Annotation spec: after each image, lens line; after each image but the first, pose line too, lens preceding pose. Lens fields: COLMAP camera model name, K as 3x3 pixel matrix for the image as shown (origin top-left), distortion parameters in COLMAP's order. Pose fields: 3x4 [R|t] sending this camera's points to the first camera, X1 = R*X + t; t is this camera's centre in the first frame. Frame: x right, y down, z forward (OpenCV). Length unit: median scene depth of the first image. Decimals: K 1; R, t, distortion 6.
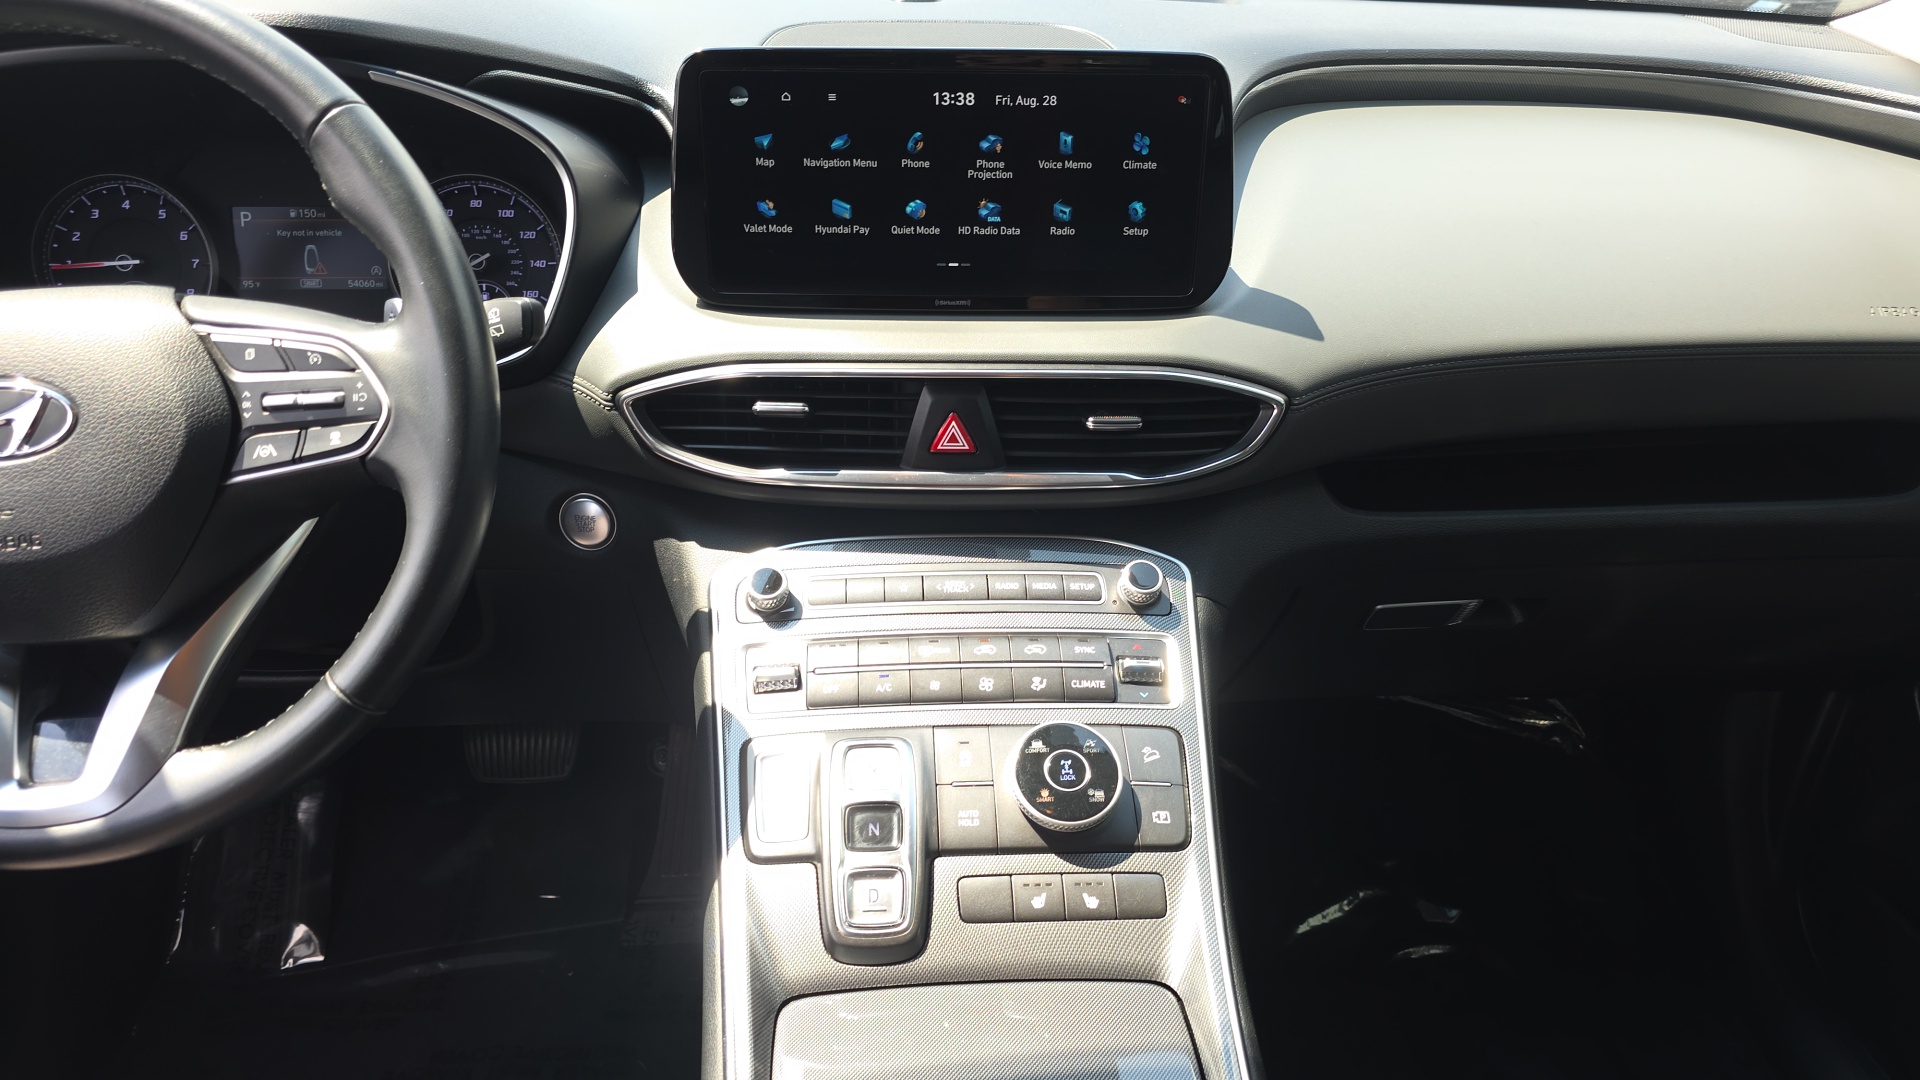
lens RADIAL K [[1303.8, 0, 947.7], [0, 1303.8, 548.9], [0, 0, 1]] dist [0.059569, -0.065355]
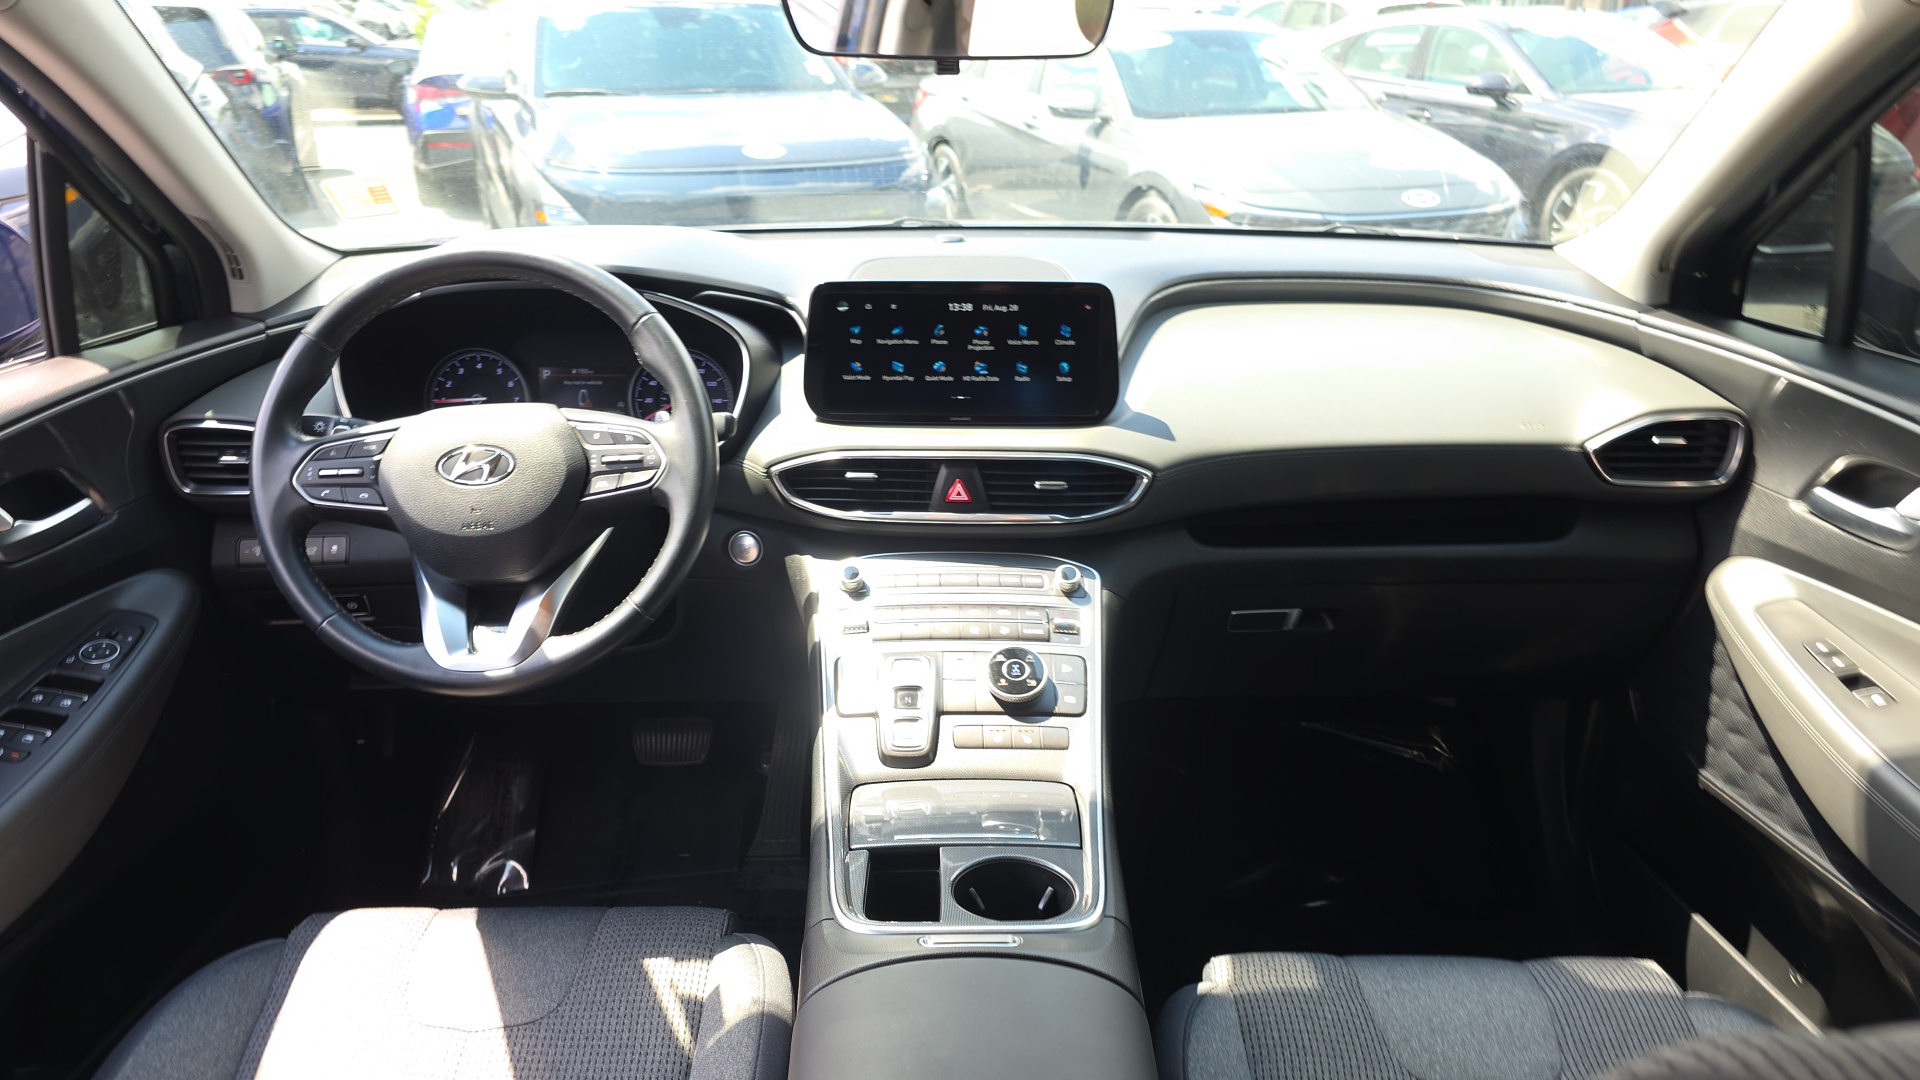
lens RADIAL K [[1303.8, 0, 947.7], [0, 1303.8, 538.2], [0, 0, 1]] dist [0.059569, -0.065355]
pose [[0.998552, 0.007633, -0.053246, 0.083679], [-0.014774, 0.990730, -0.135038, 0.211764], [0.051721, 0.135629, 0.989409, -0.725498]]
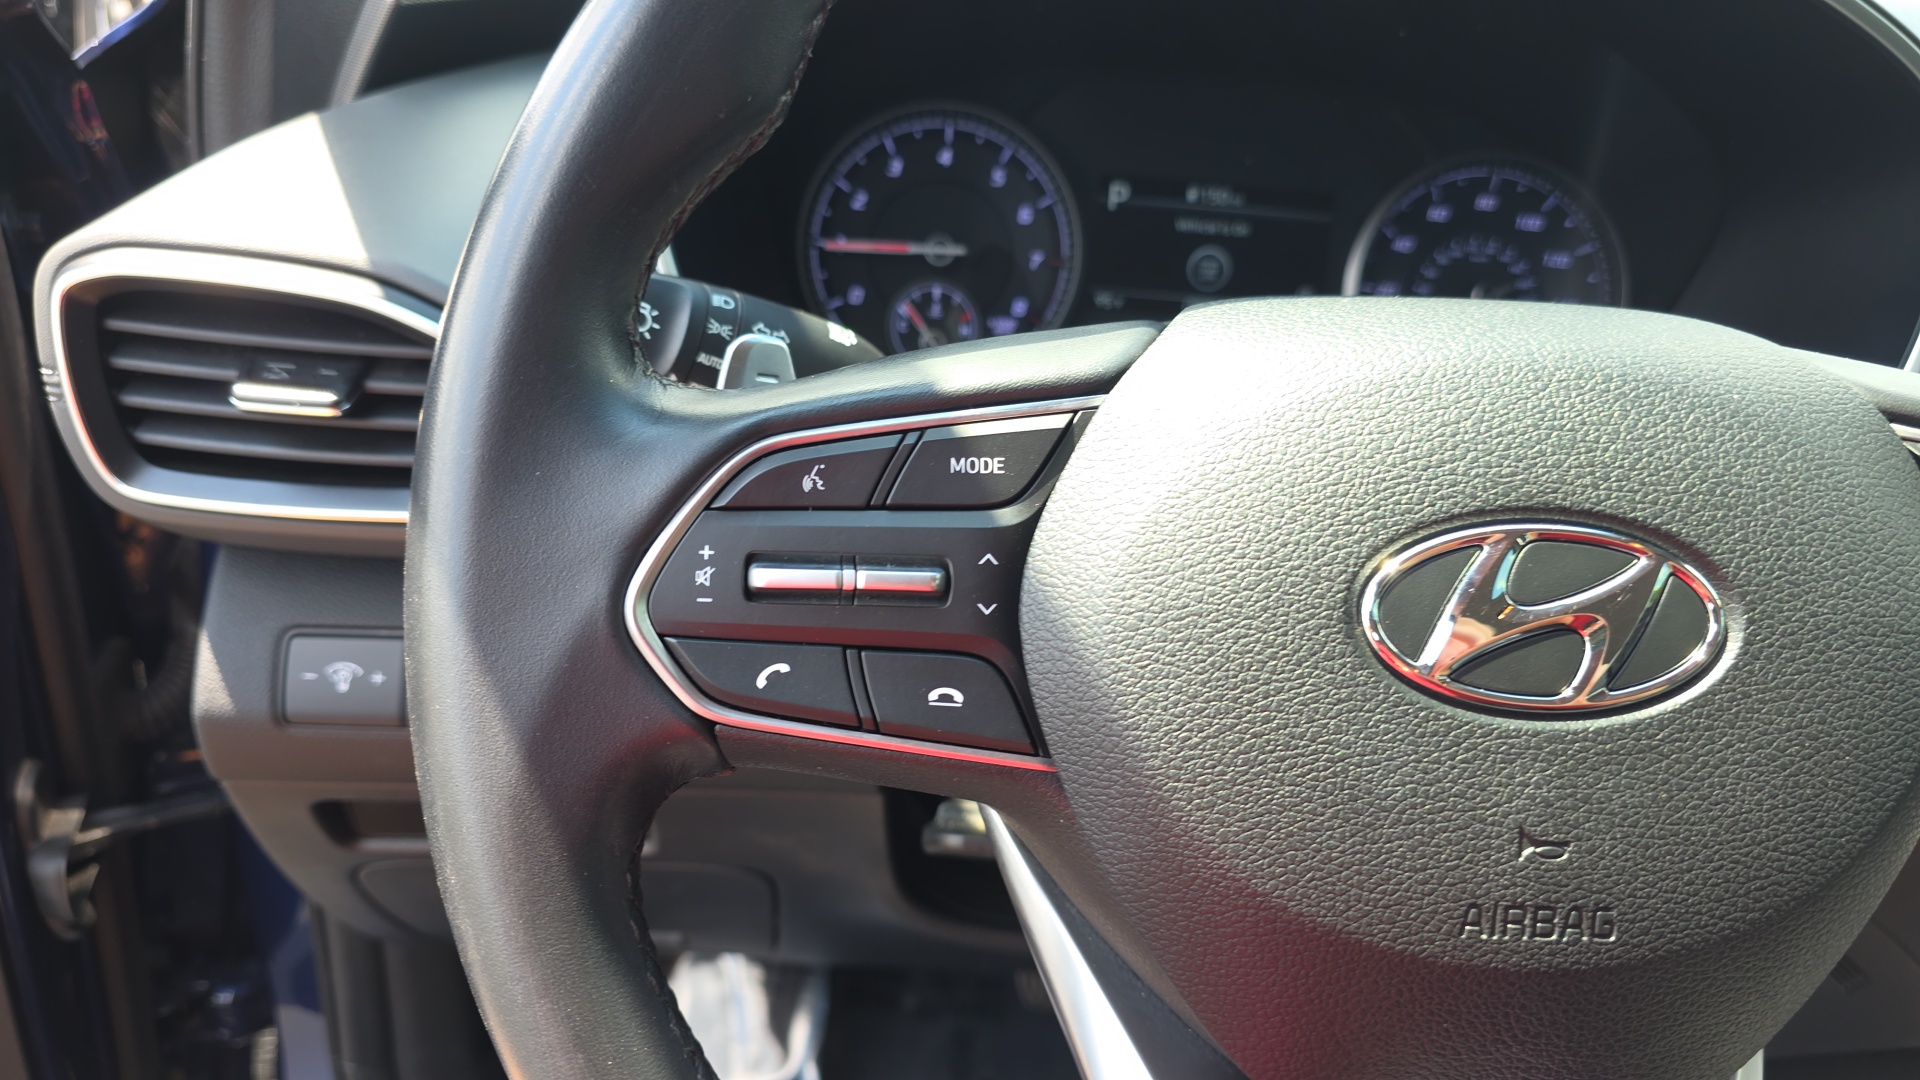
lens RADIAL K [[1338.0, 0, 974.0], [0, 1338.0, 530.3], [0, 0, 1]] dist [0.019873, -0.037456]
pose [[0.995047, 0.095988, -0.025847, -0.687751], [-0.097169, 0.994055, -0.049127, -0.067350], [0.020978, 0.051395, 0.998458, 0.453657]]
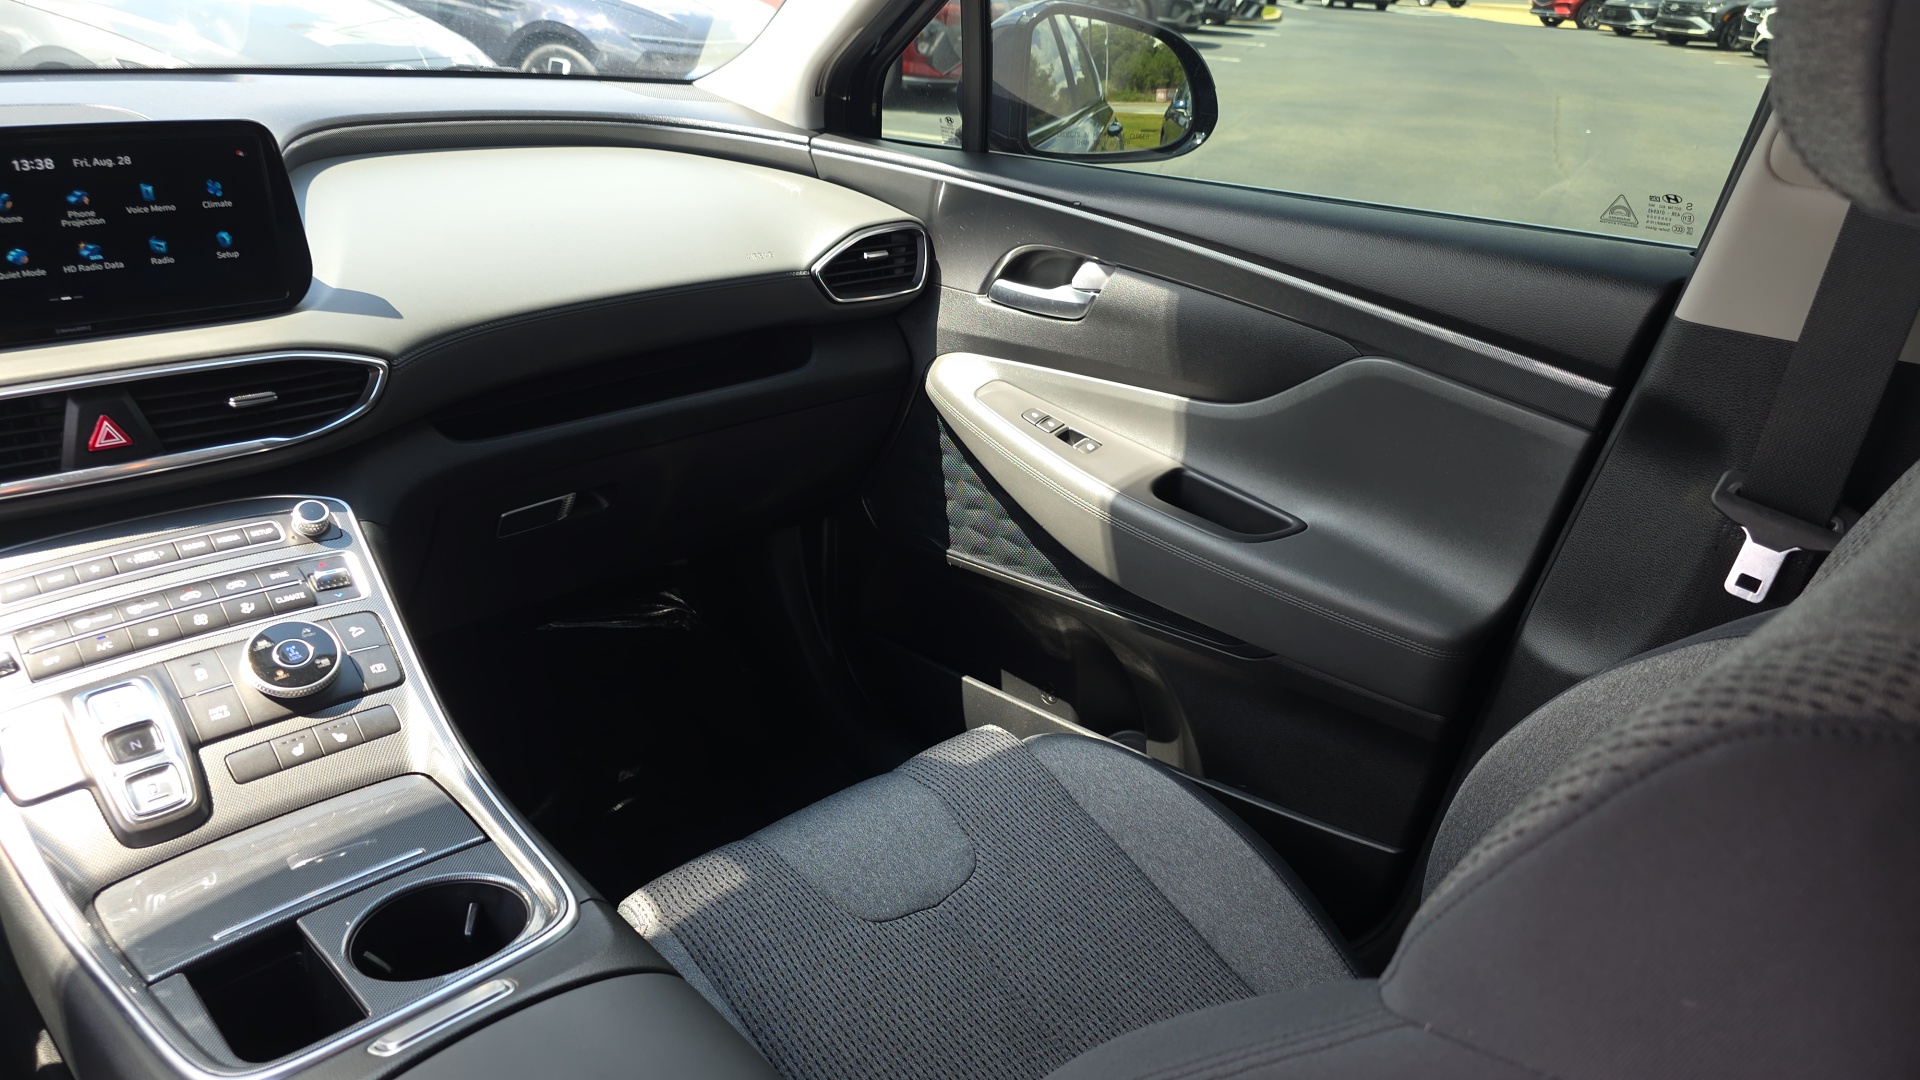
lens RADIAL K [[1303.8, 0, 973.7], [0, 1303.8, 494.5], [0, 0, 1]] dist [0.059569, -0.065355]
pose [[0.759912, -0.225011, 0.609839, -0.145179], [0.274968, 0.961377, 0.012084, 0.171505], [-0.589004, 0.158503, 0.792433, -0.424735]]
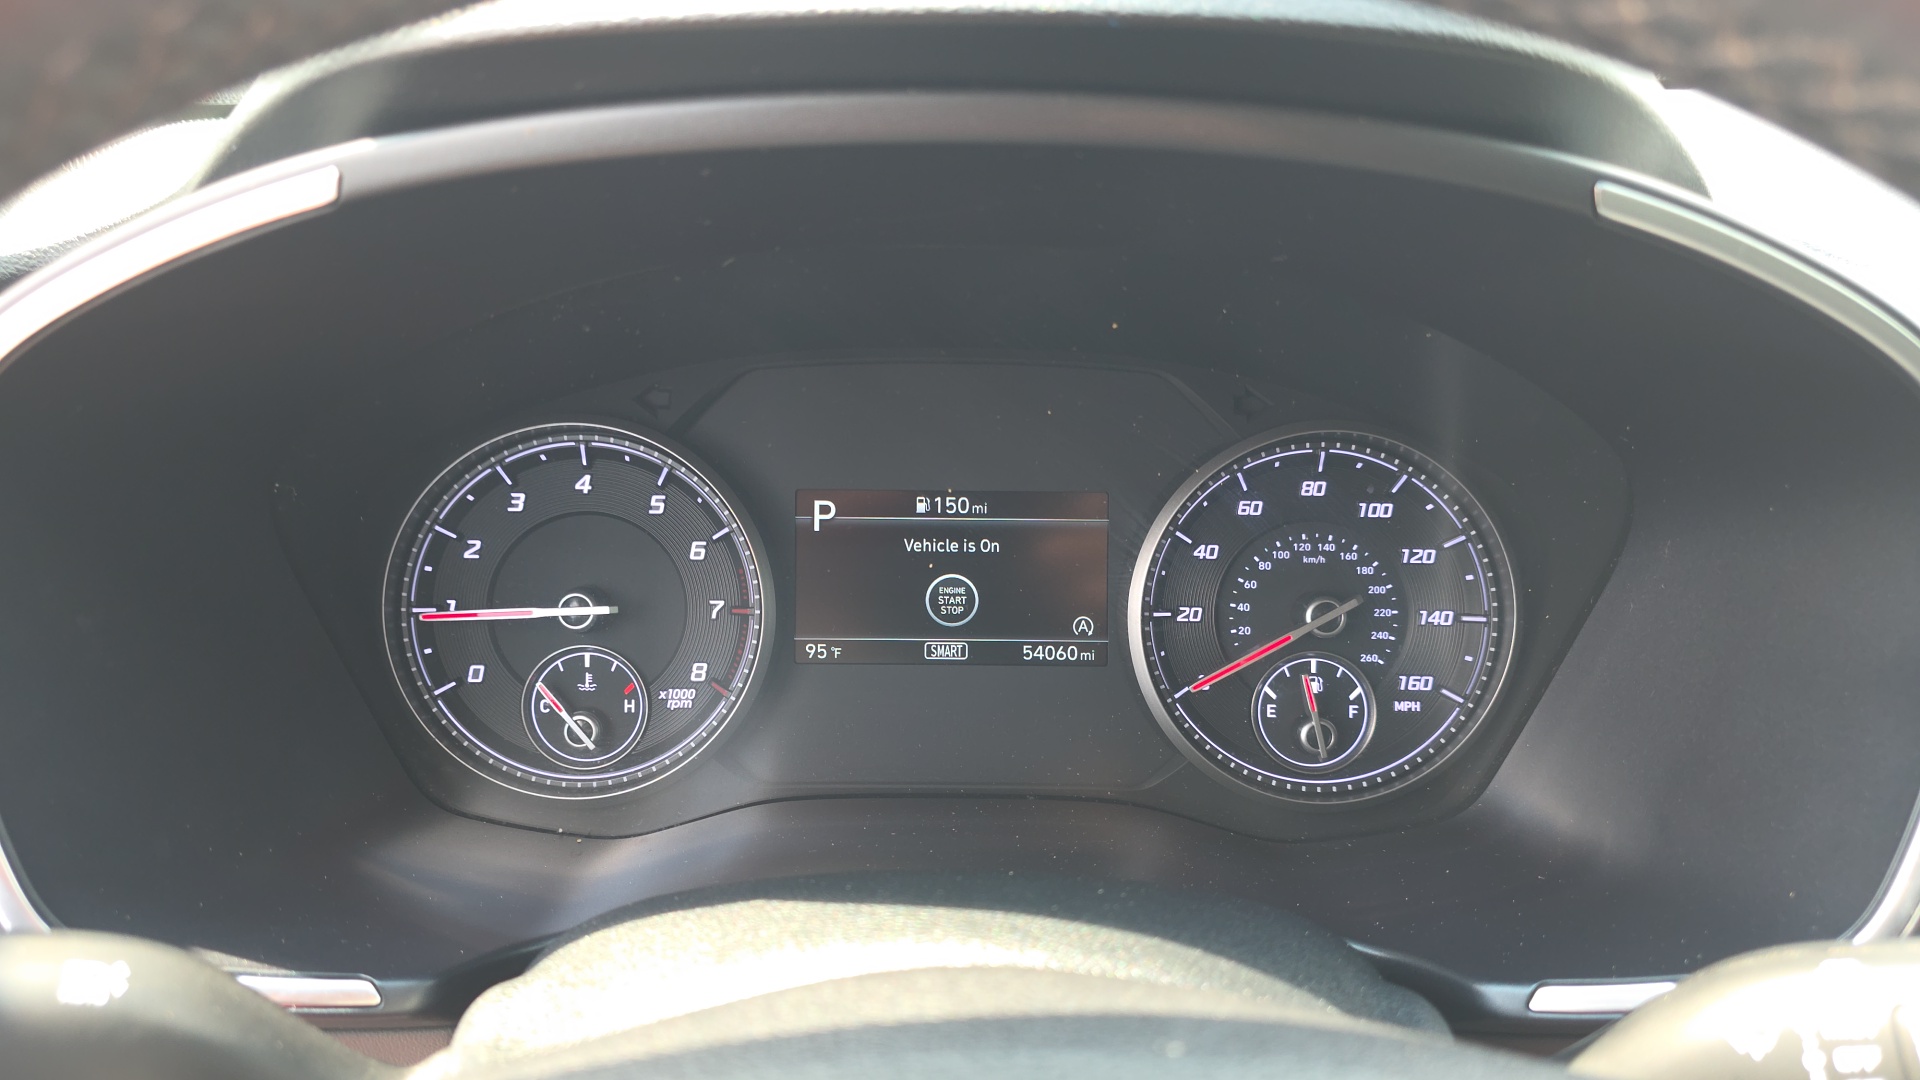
lens RADIAL K [[1303.8, 0, 927.6], [0, 1303.8, 527.8], [0, 0, 1]] dist [0.059569, -0.065355]
pose [[0.998638, 0.021673, -0.047456, -0.571973], [-0.027676, 0.991161, -0.129743, -0.225525], [0.044225, 0.130880, 0.990411, 0.657381]]
